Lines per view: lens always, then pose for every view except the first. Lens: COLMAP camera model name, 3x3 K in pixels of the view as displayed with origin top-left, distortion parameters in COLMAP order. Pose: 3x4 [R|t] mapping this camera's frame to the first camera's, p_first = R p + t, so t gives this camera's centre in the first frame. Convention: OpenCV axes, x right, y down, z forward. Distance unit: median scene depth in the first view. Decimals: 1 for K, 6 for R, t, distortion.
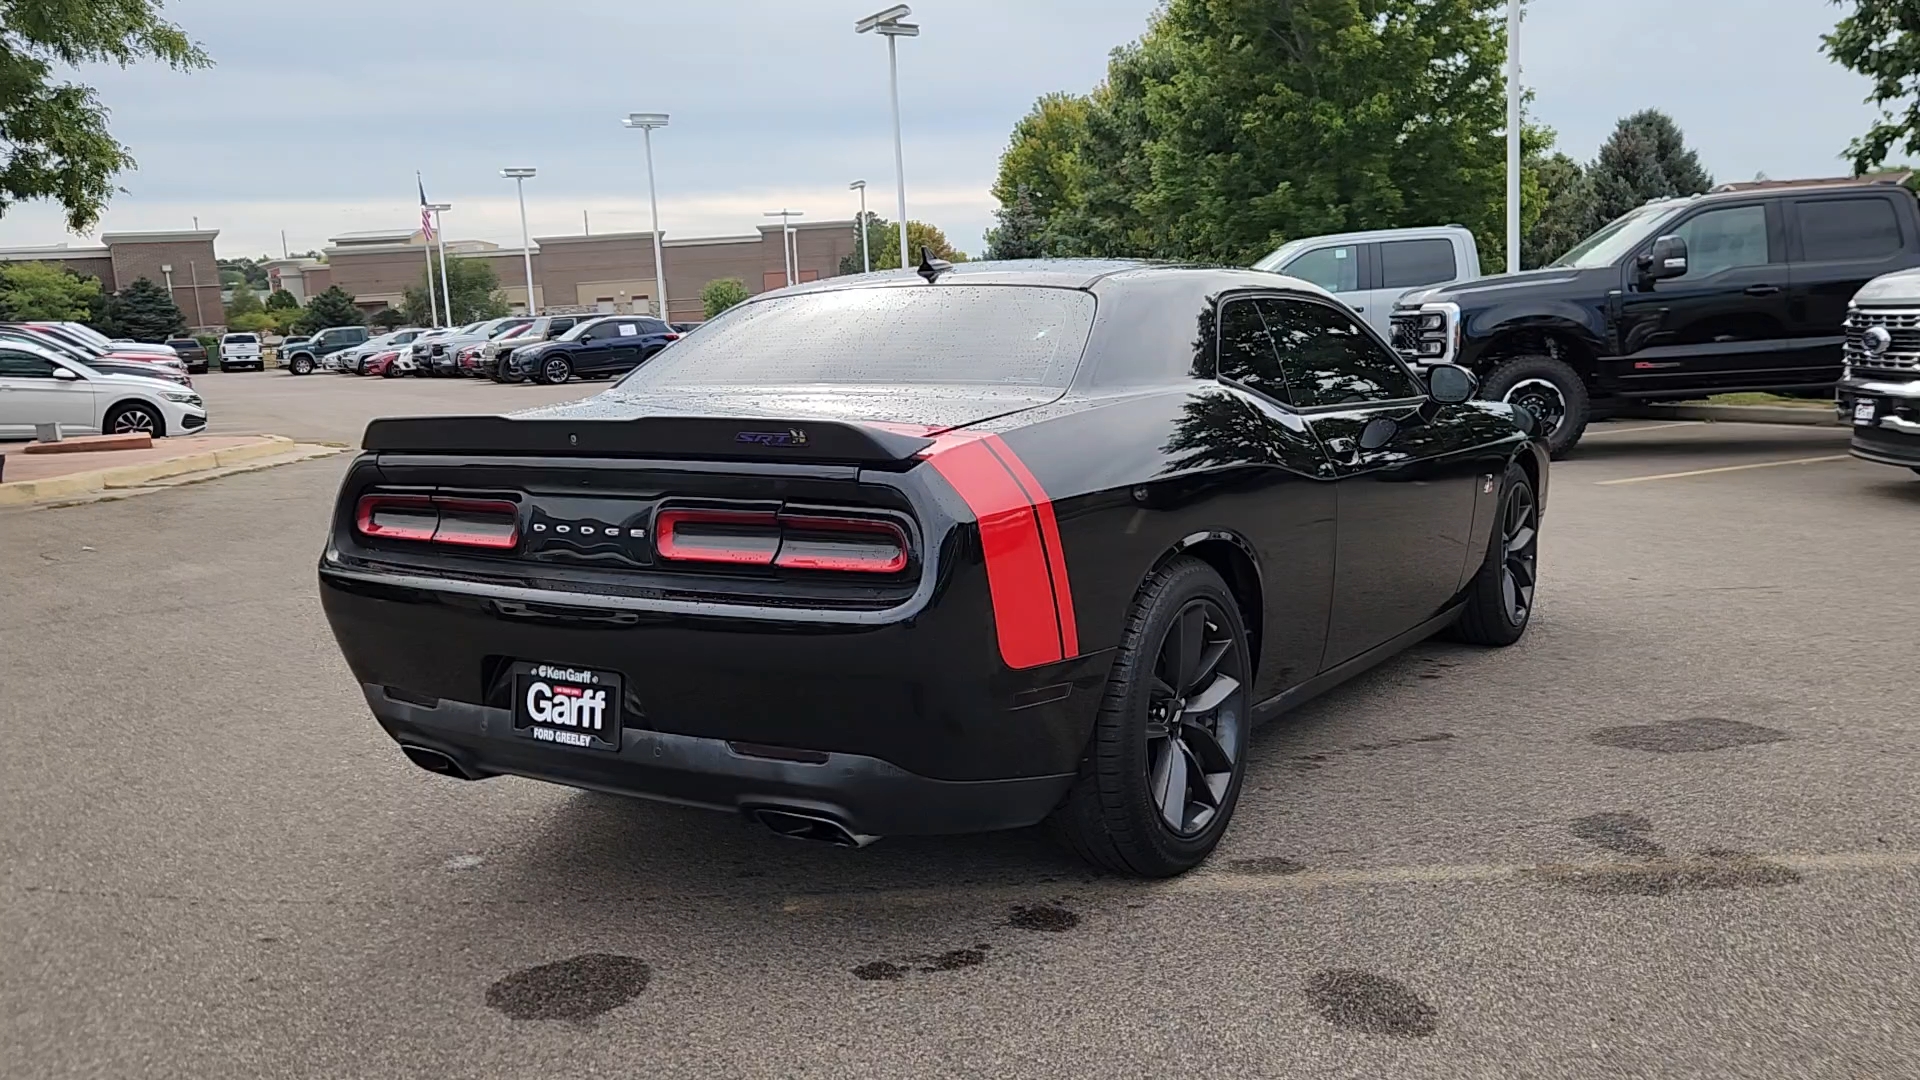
lens RADIAL K [[1621.2, 0, 948.7], [0, 1621.2, 552.9], [0, 0, 1]] dist [0.036072, -0.026588]
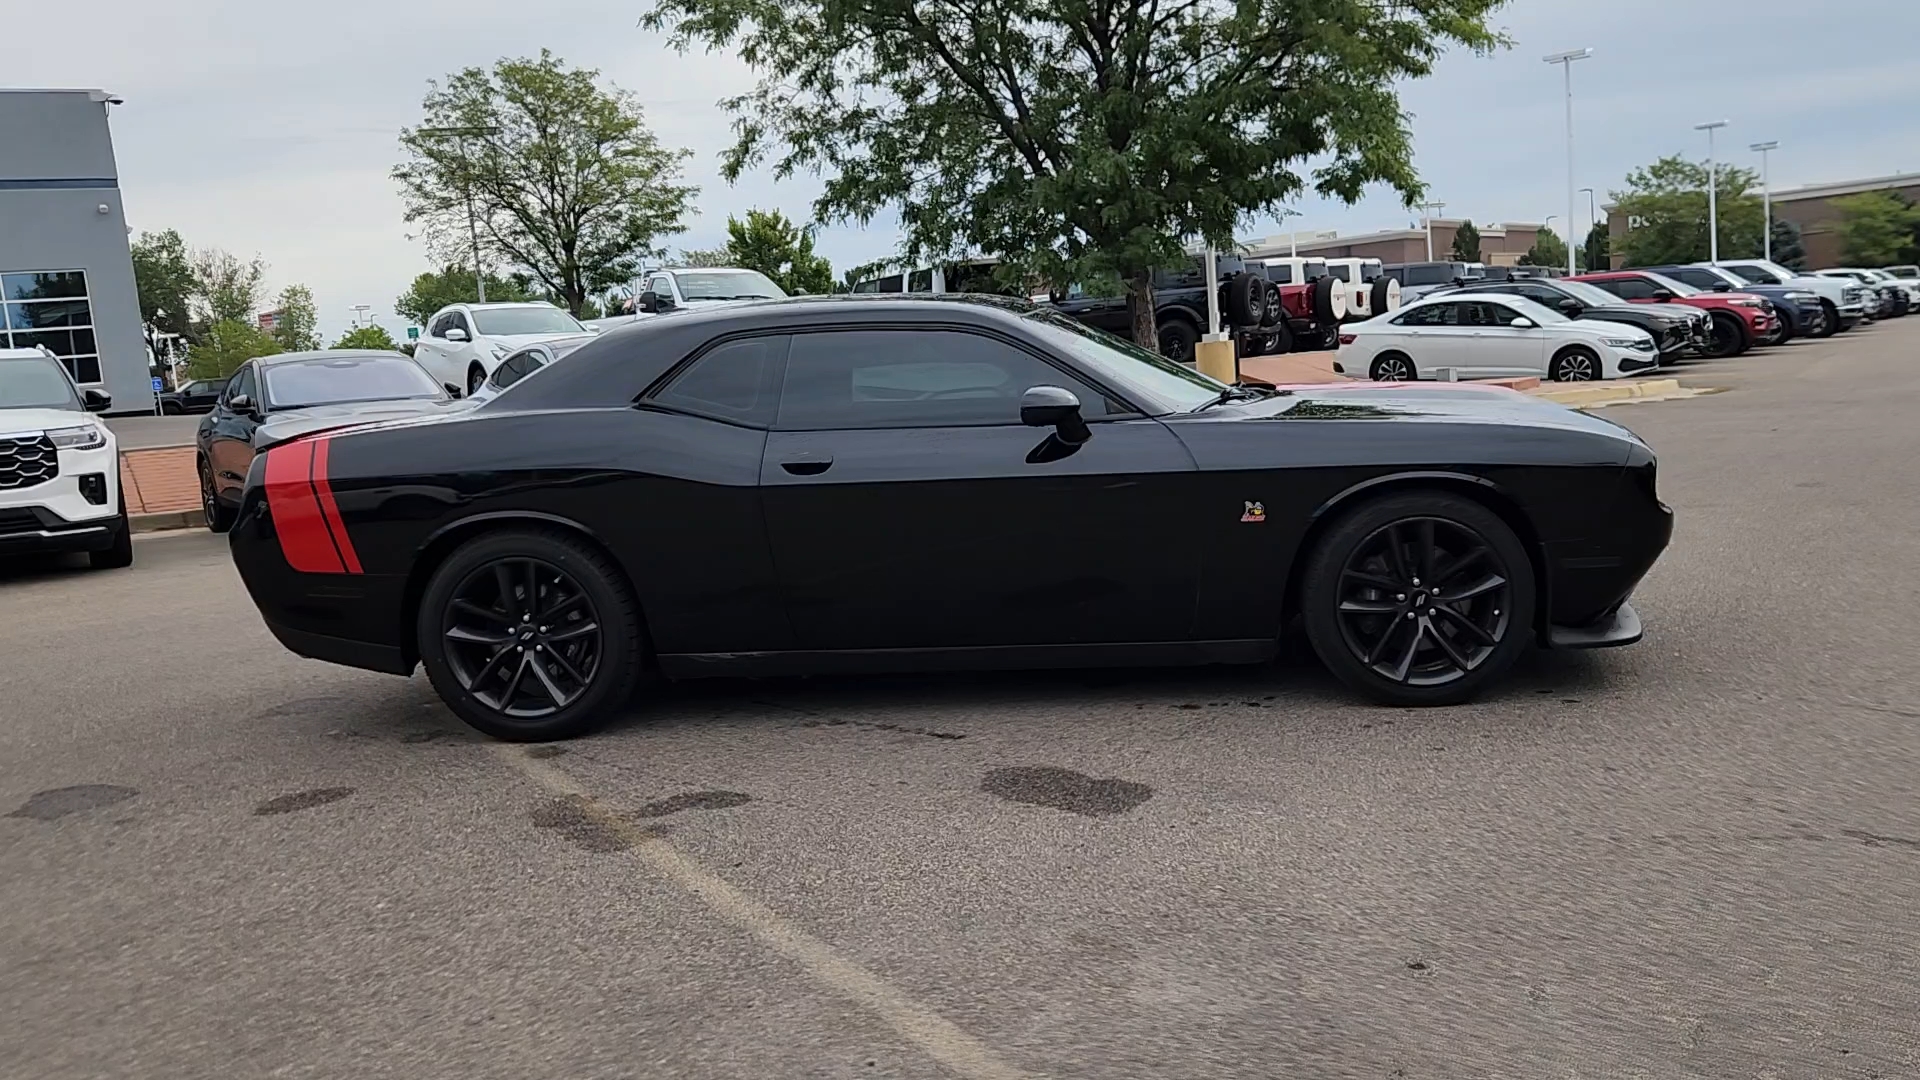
lens RADIAL K [[1621.2, 0, 948.7], [0, 1621.2, 552.9], [0, 0, 1]] dist [0.036072, -0.026588]
pose [[0.471492, 0.117157, -0.874054, 0.450534], [-0.076127, 0.992843, 0.092014, -0.038876], [0.878578, 0.023156, 0.477037, 0.180007]]
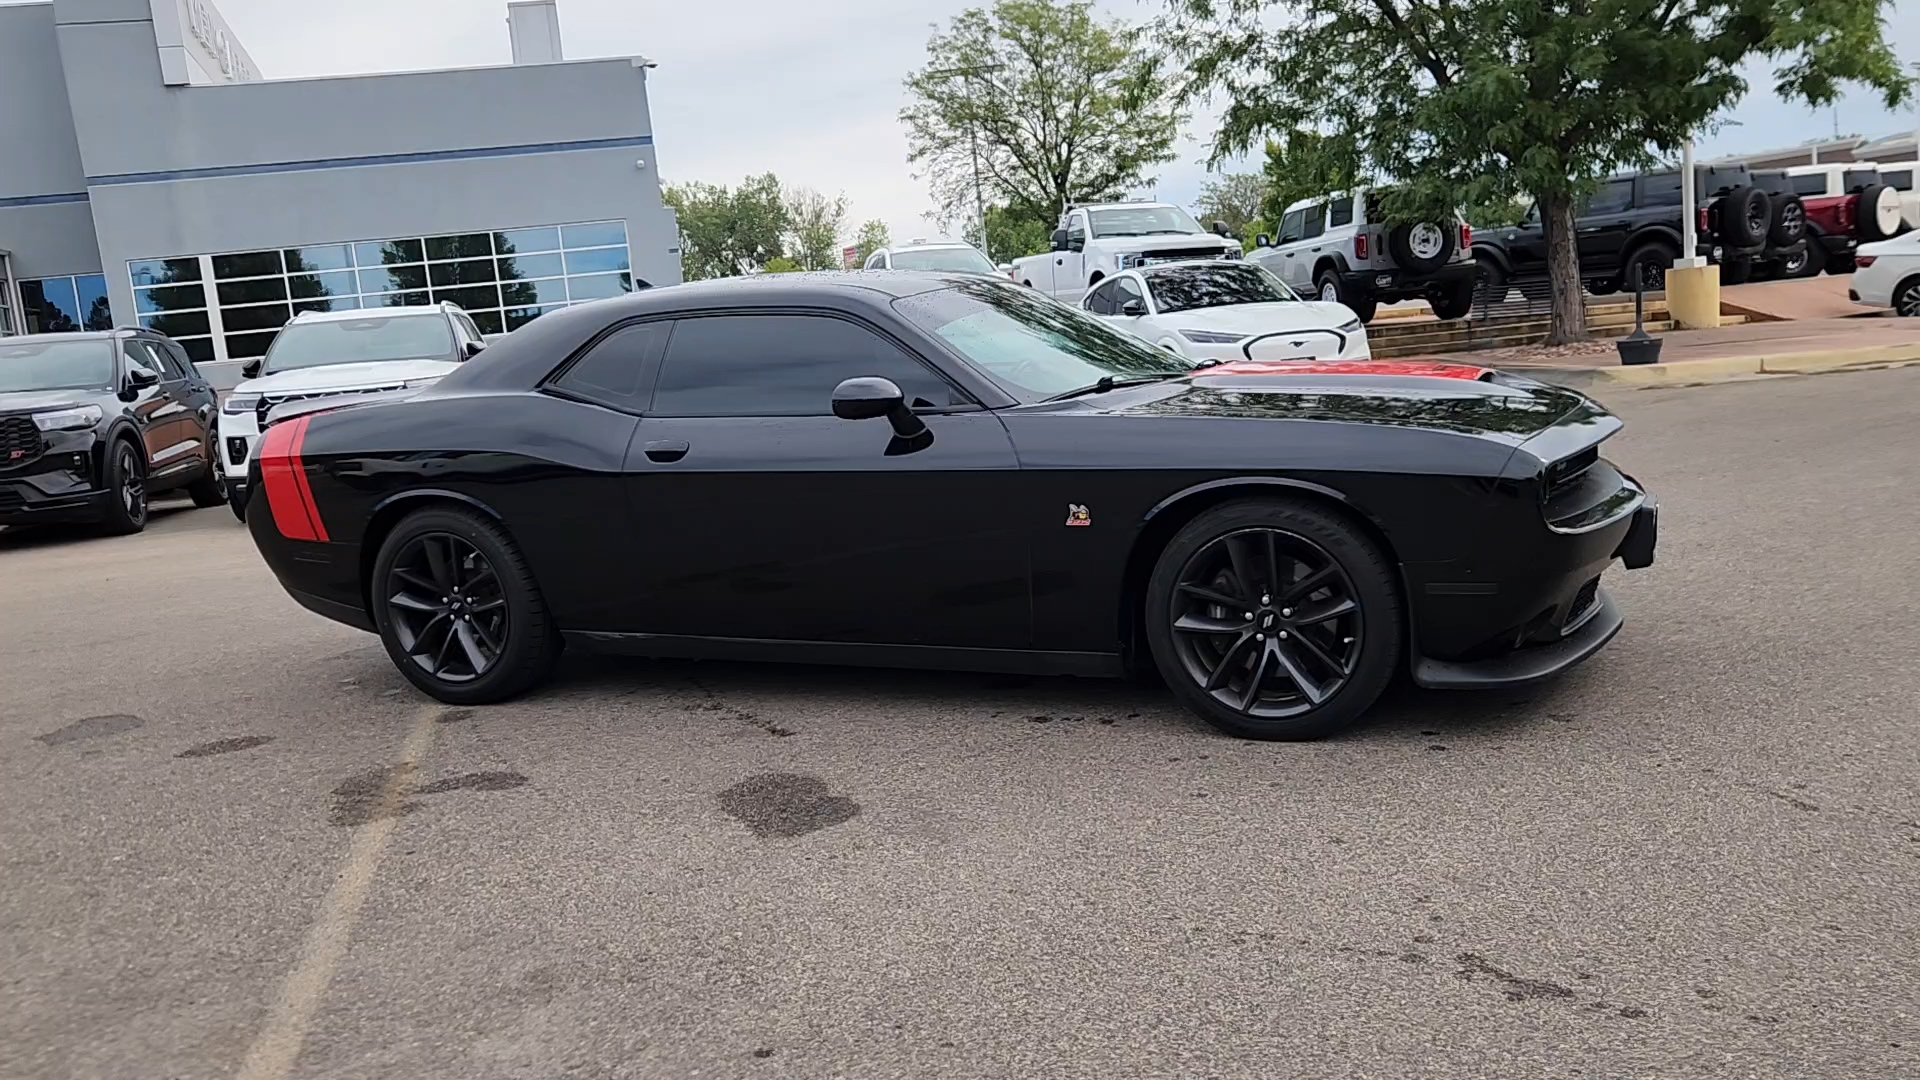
lens RADIAL K [[1619.6, 0, 948.8], [0, 1619.6, 554.4], [0, 0, 1]] dist [0.039228, -0.038677]
pose [[0.146811, 0.171810, -0.974129, 0.487724], [-0.066077, 0.984304, 0.163647, -0.066426], [0.986955, 0.040342, 0.155860, 0.346600]]
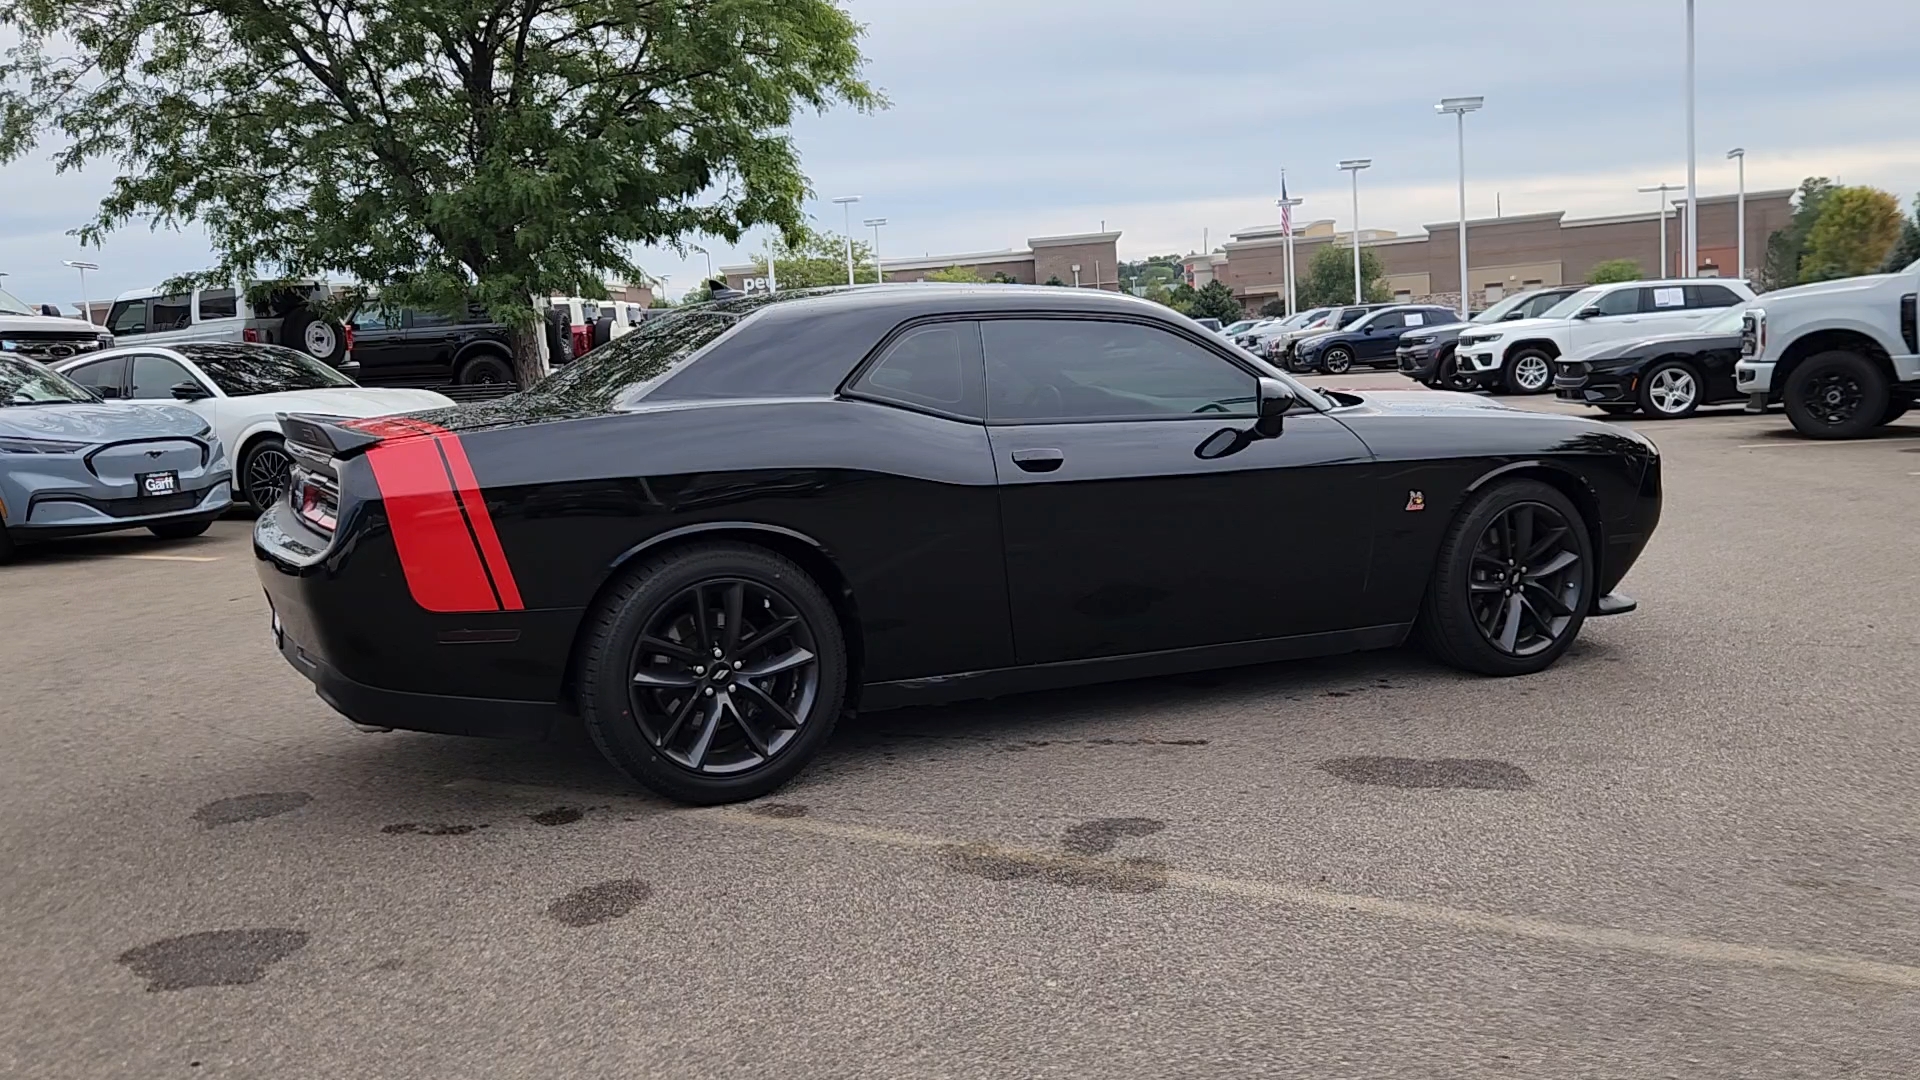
lens RADIAL K [[1621.2, 0, 948.7], [0, 1621.2, 552.9], [0, 0, 1]] dist [0.036072, -0.026588]
pose [[0.856567, 0.063775, -0.512080, 0.253701], [-0.059906, 0.997914, 0.024076, -0.008071], [0.512548, 0.010054, 0.858600, 0.015692]]
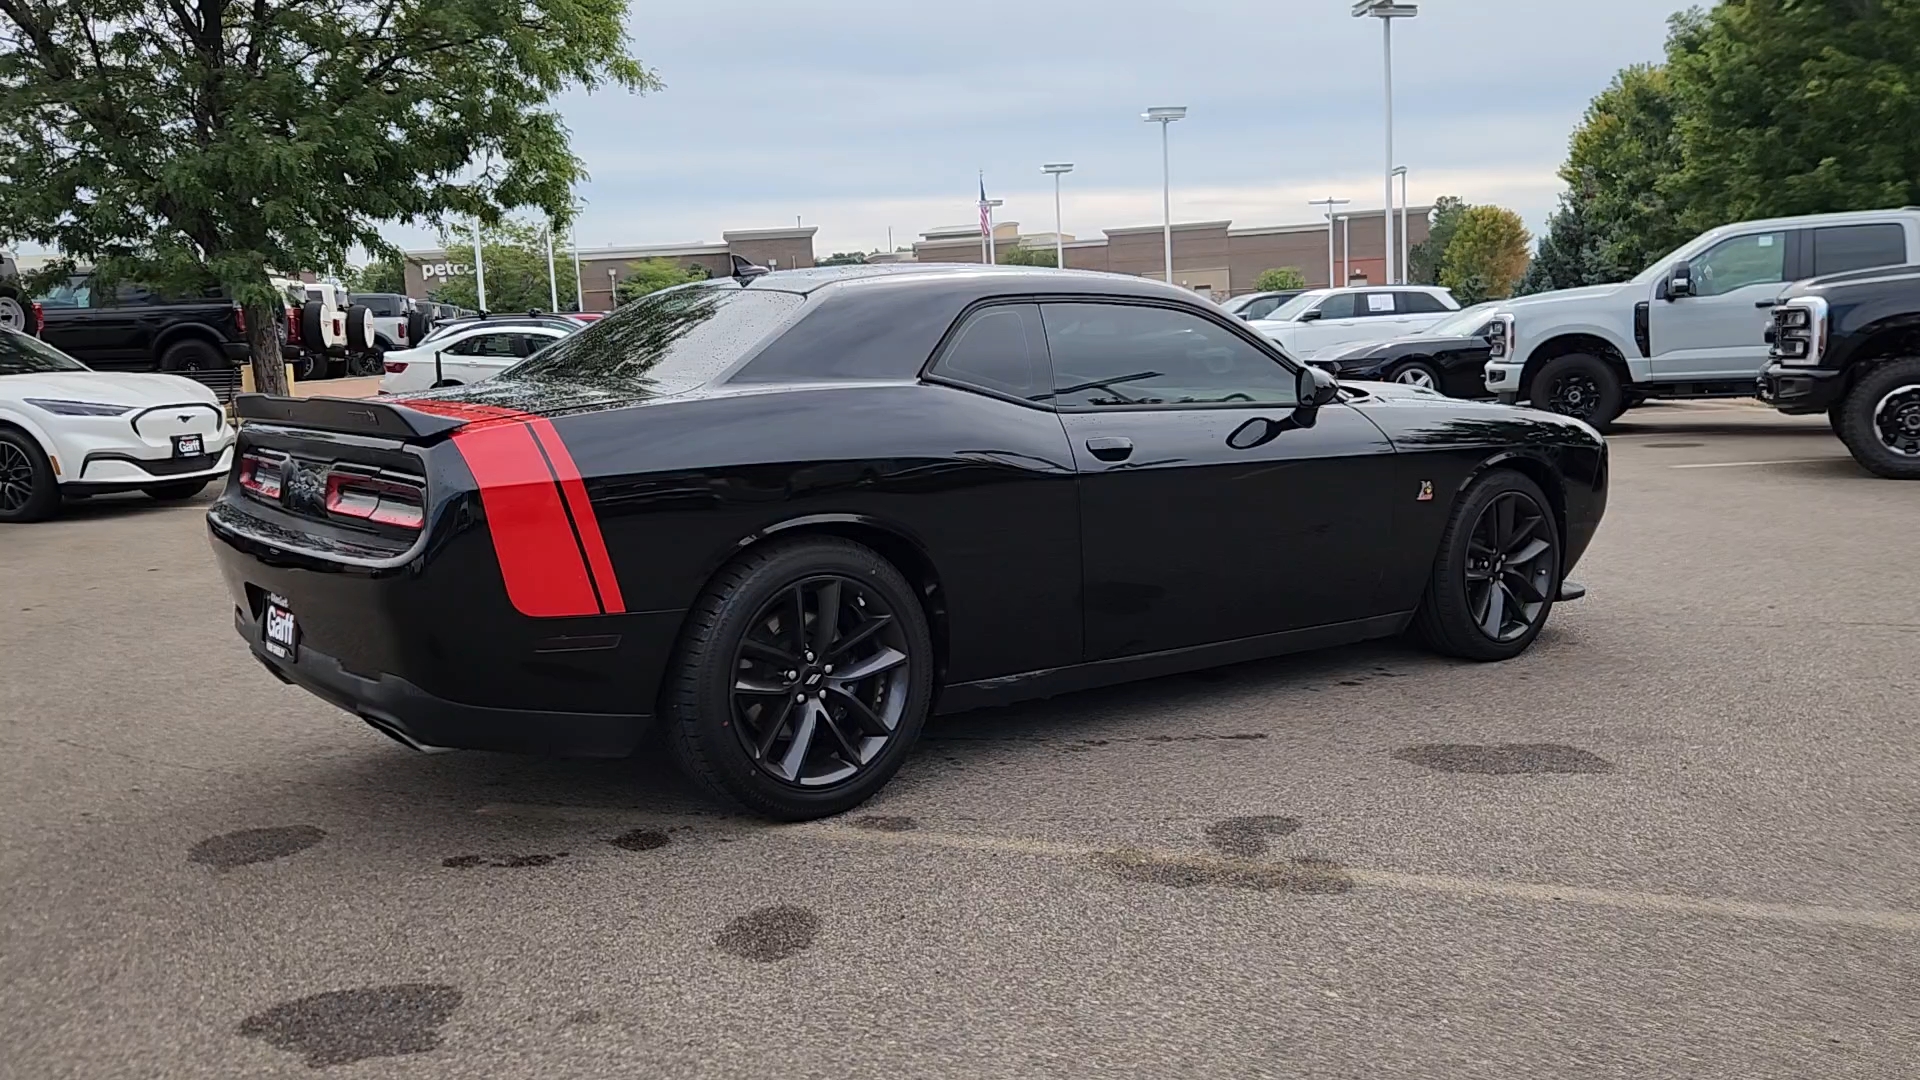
lens RADIAL K [[1621.2, 0, 948.7], [0, 1621.2, 552.9], [0, 0, 1]] dist [0.036072, -0.026588]
pose [[0.939482, 0.055626, -0.338053, 0.170087], [-0.053476, 0.998446, 0.015678, -0.002419], [0.338399, 0.003349, 0.940997, -0.004150]]
